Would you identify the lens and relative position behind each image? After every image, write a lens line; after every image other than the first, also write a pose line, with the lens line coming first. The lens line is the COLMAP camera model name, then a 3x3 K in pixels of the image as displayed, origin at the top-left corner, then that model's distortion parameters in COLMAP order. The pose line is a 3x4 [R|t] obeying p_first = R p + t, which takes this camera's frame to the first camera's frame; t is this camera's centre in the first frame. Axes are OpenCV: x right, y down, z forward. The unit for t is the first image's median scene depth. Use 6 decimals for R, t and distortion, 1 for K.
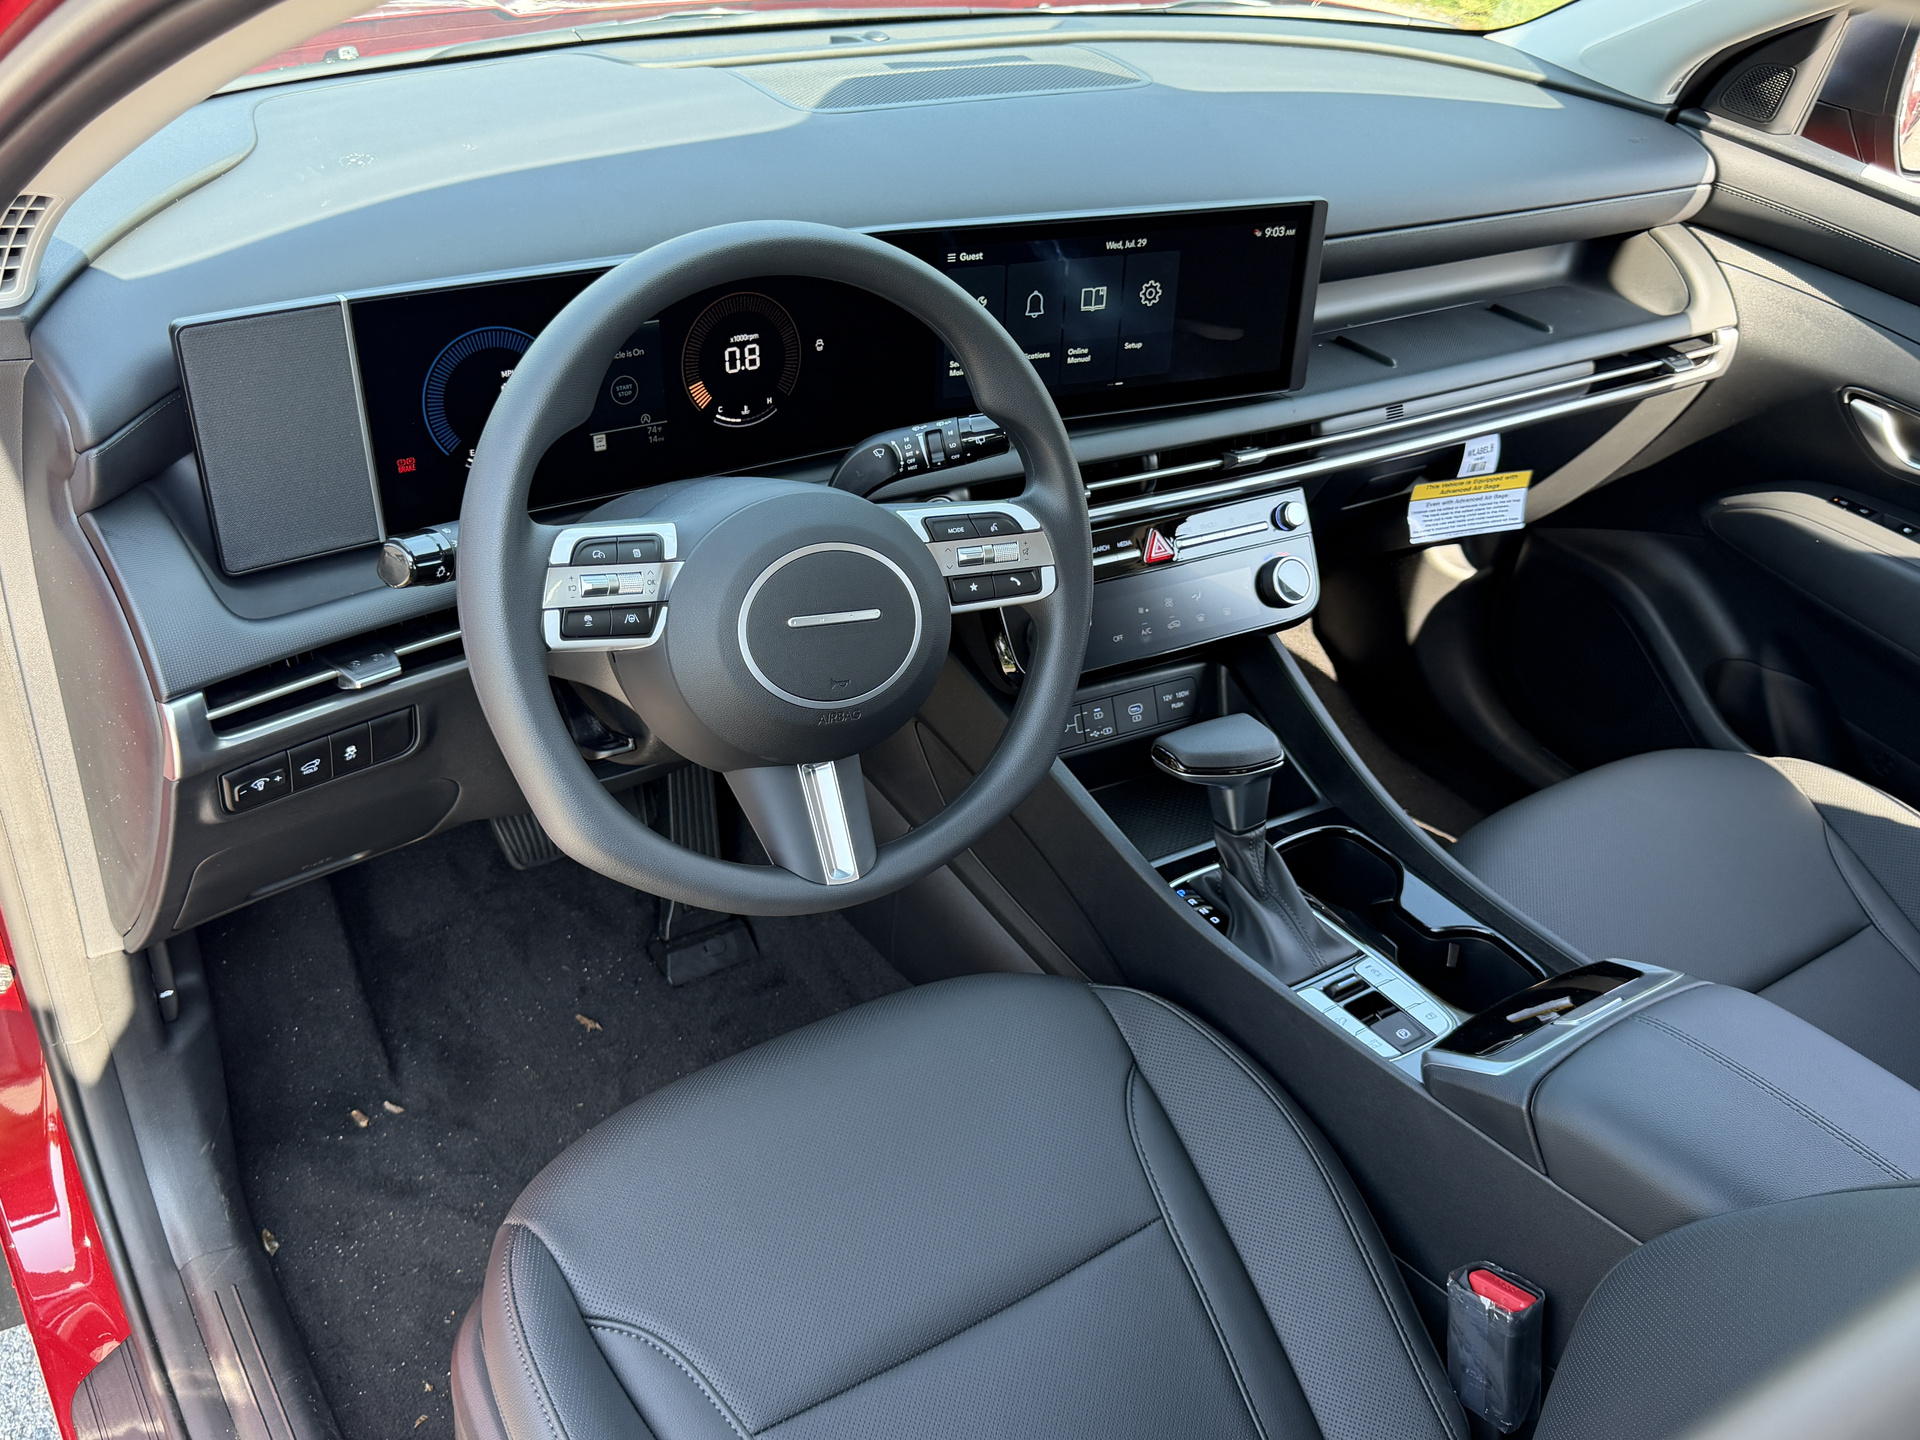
lens RADIAL K [[1694.1, 0, 963.4], [0, 1694.1, 726.9], [0, 0, 1]] dist [0.173822, -0.361383]
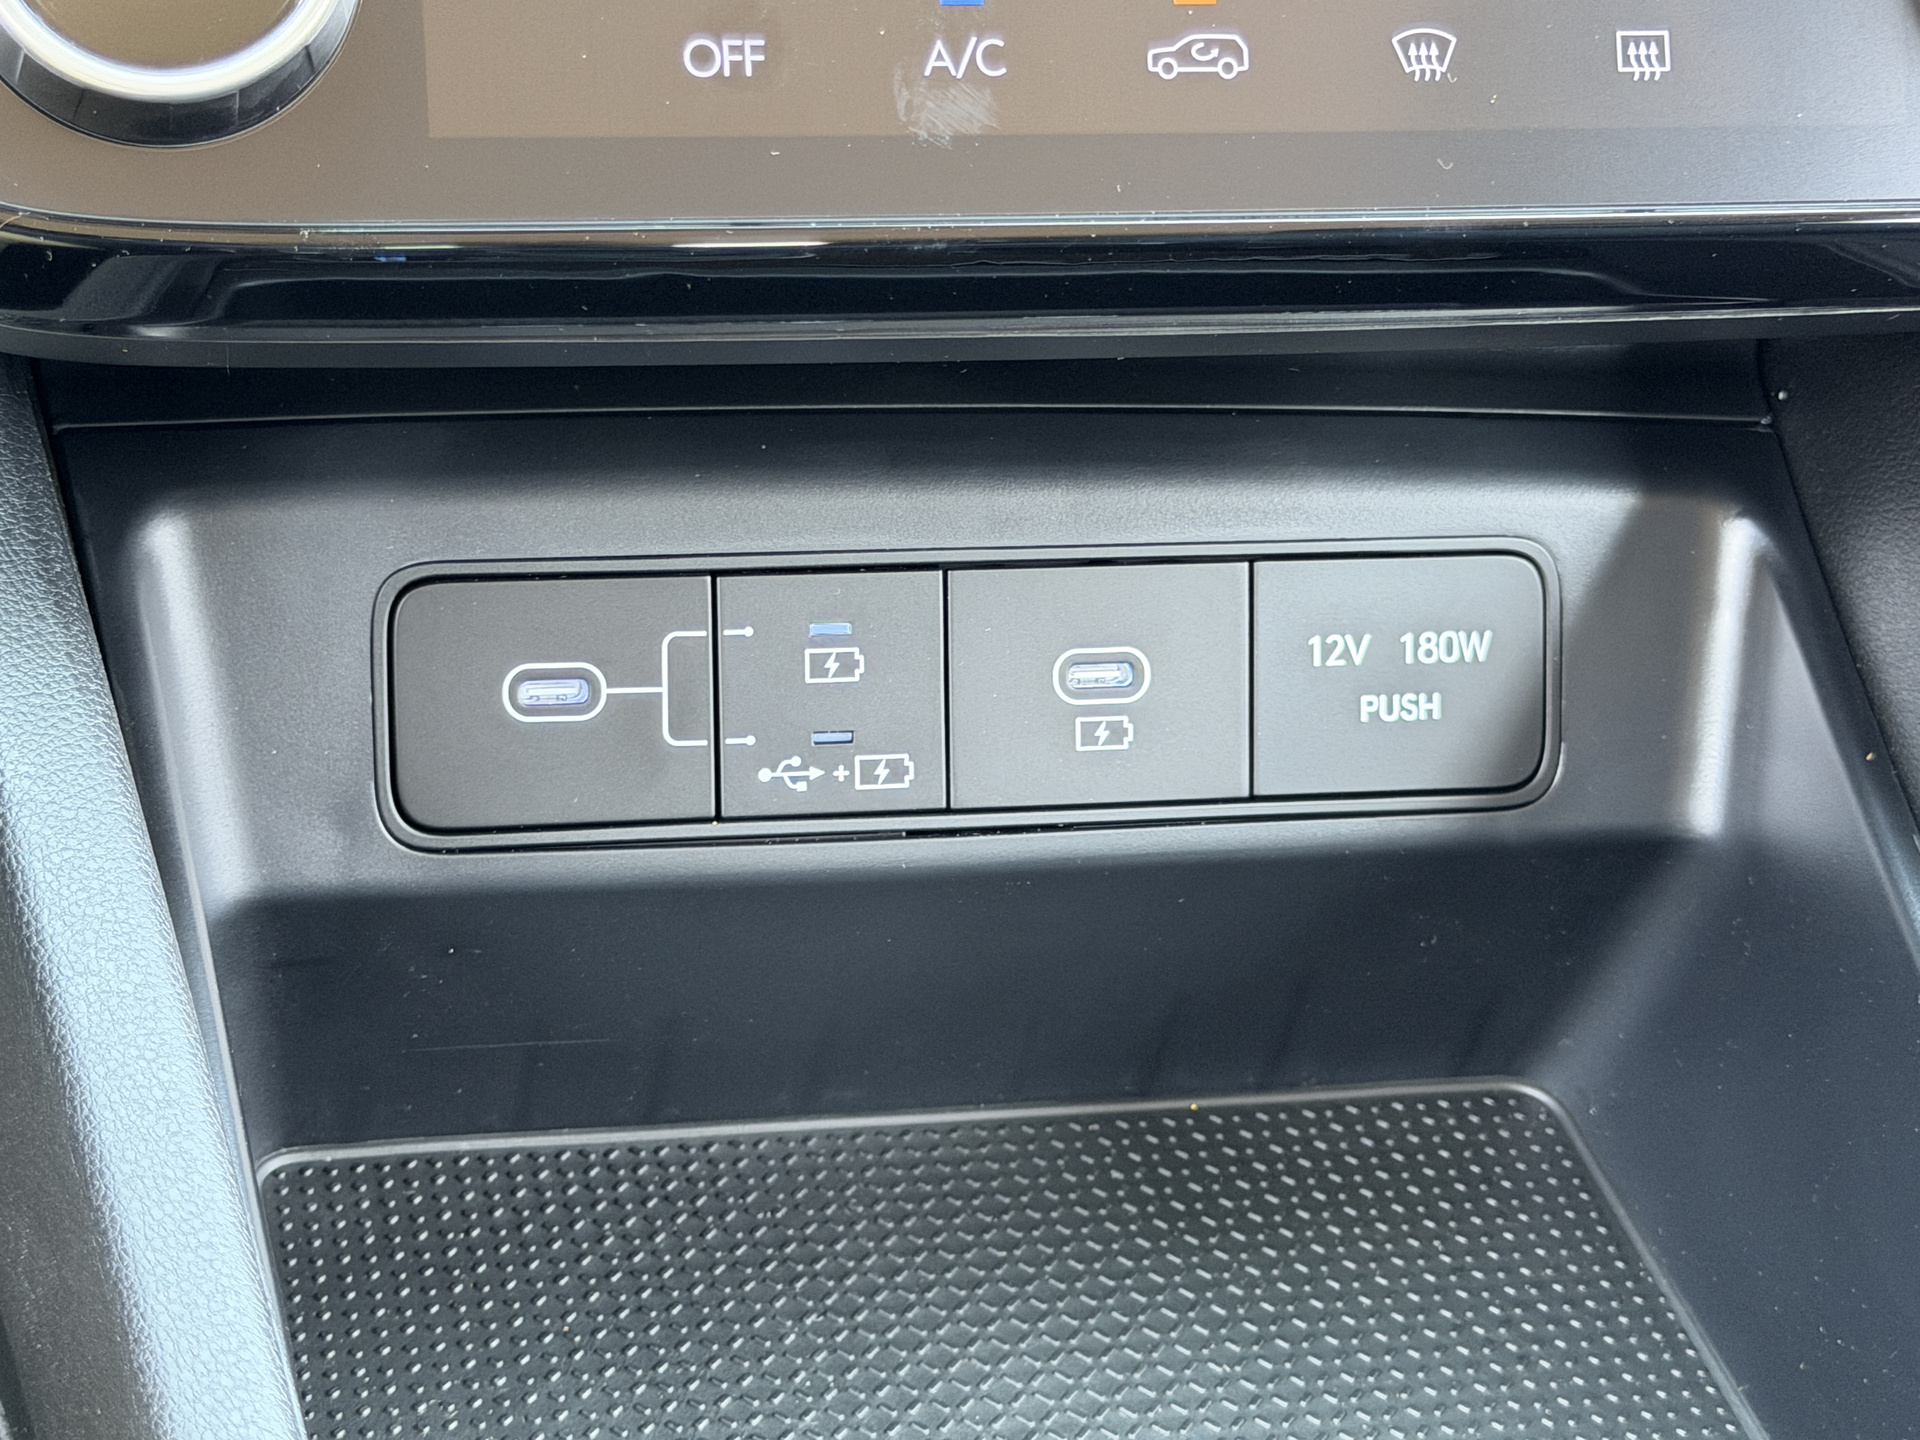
lens RADIAL K [[4006.4, 0, 898.9], [0, 4006.4, 719.7], [0, 0, 1]] dist [0.108407, 0.000587]
pose [[0.951633, 0.168532, -0.256889, 0.198949], [-0.180166, 0.983384, -0.022268, 0.005989], [0.248868, 0.067473, 0.966184, 0.688719]]
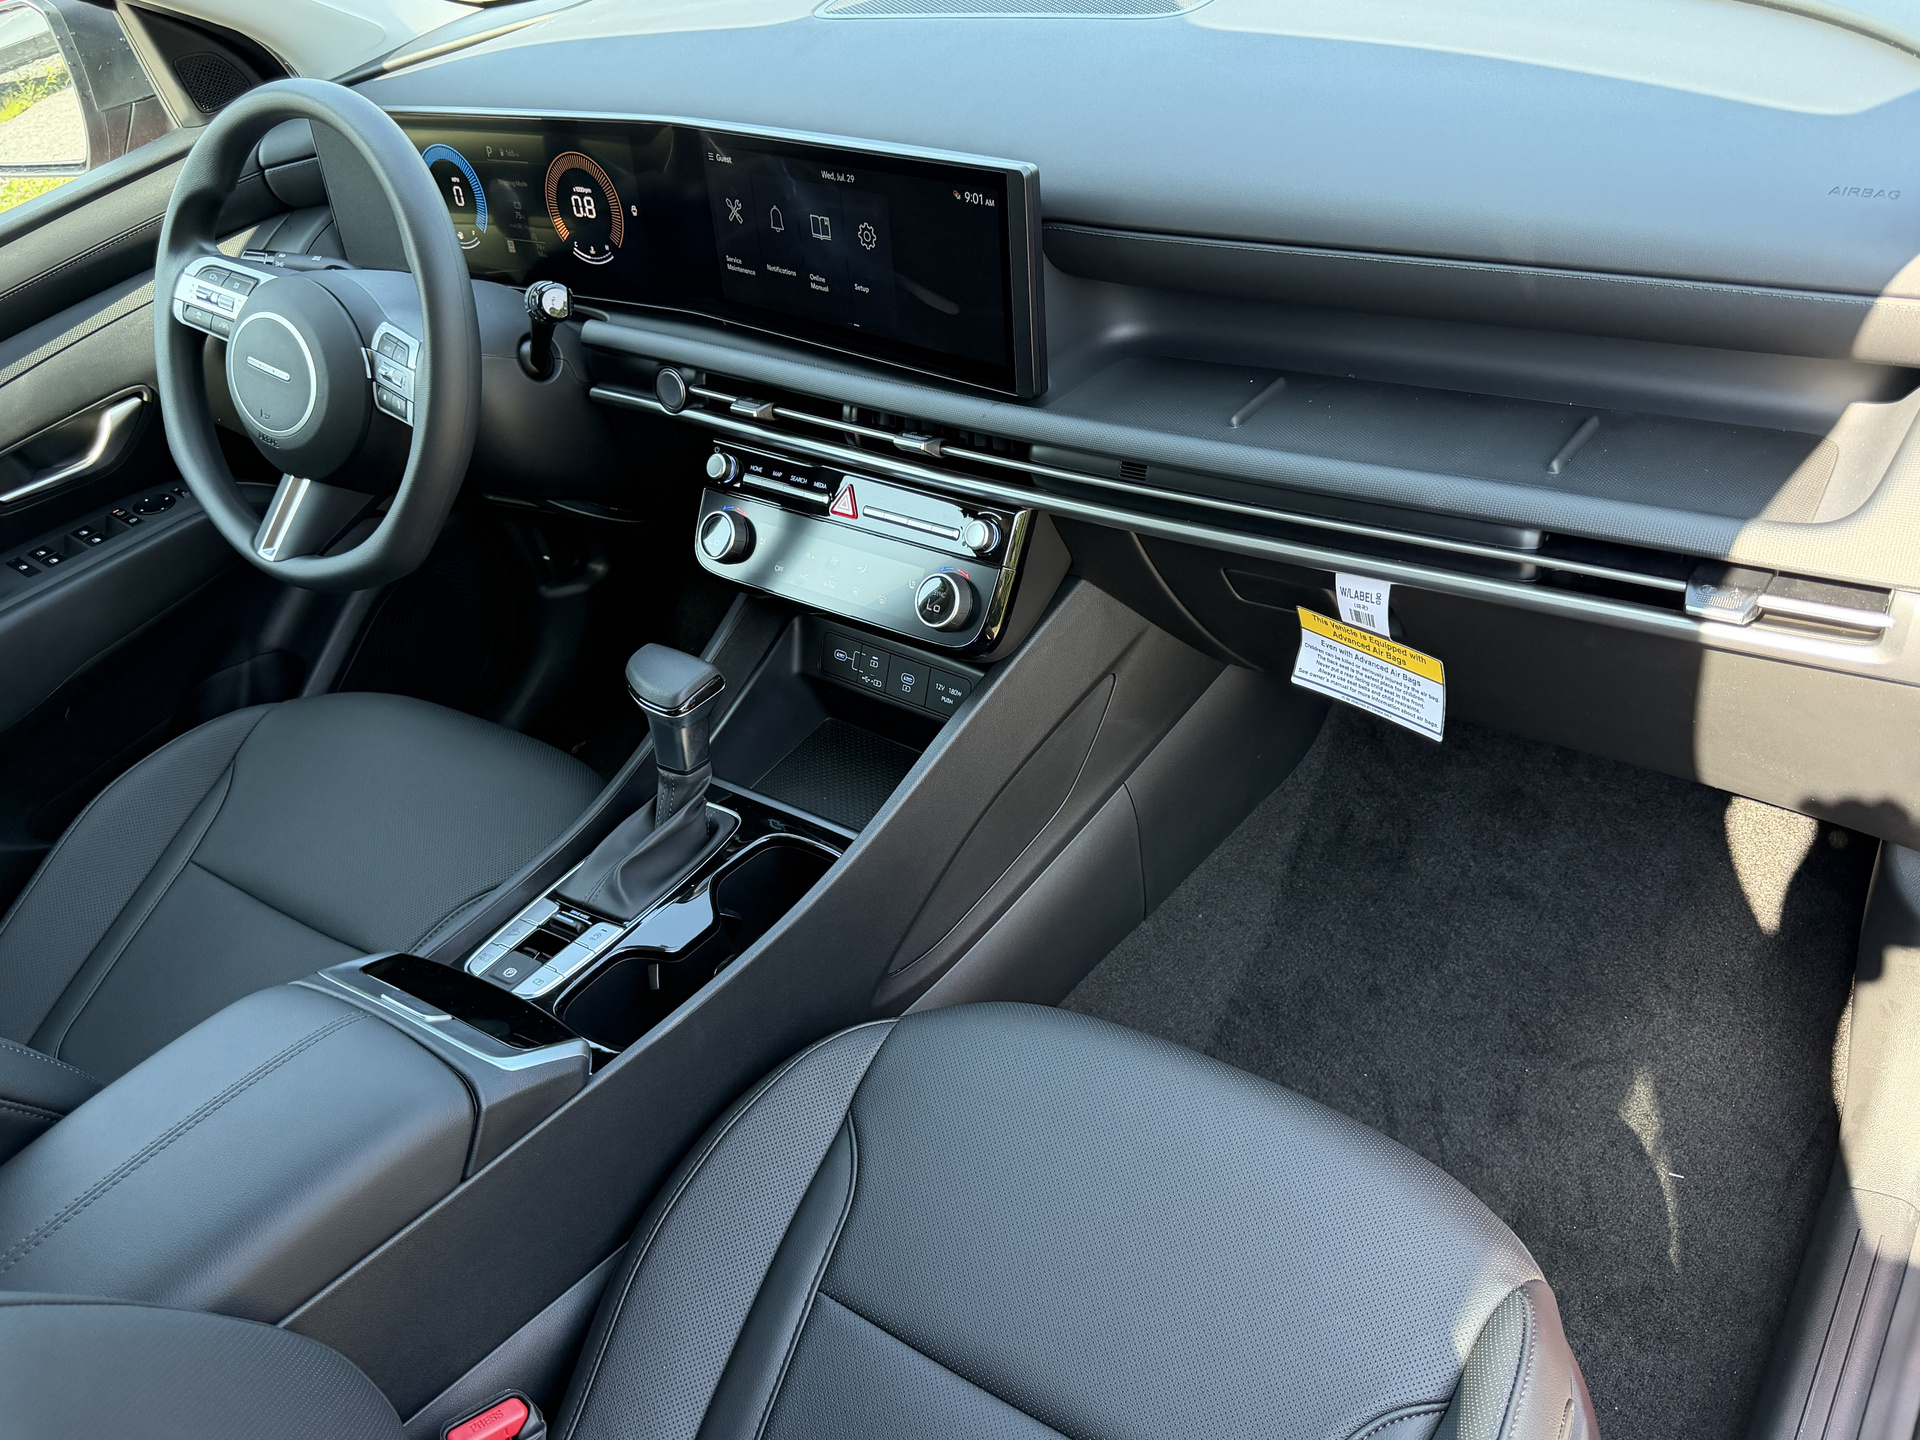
lens RADIAL K [[1595.1, 0, 960.0], [0, 1595.1, 720.0], [0, 0, 1]] dist [0.164281, -0.341111]
pose [[0.331240, 0.429000, -0.840381, 0.961790], [-0.365653, 0.879426, 0.304808, -0.301608], [0.869815, 0.206323, 0.448166, 0.687443]]
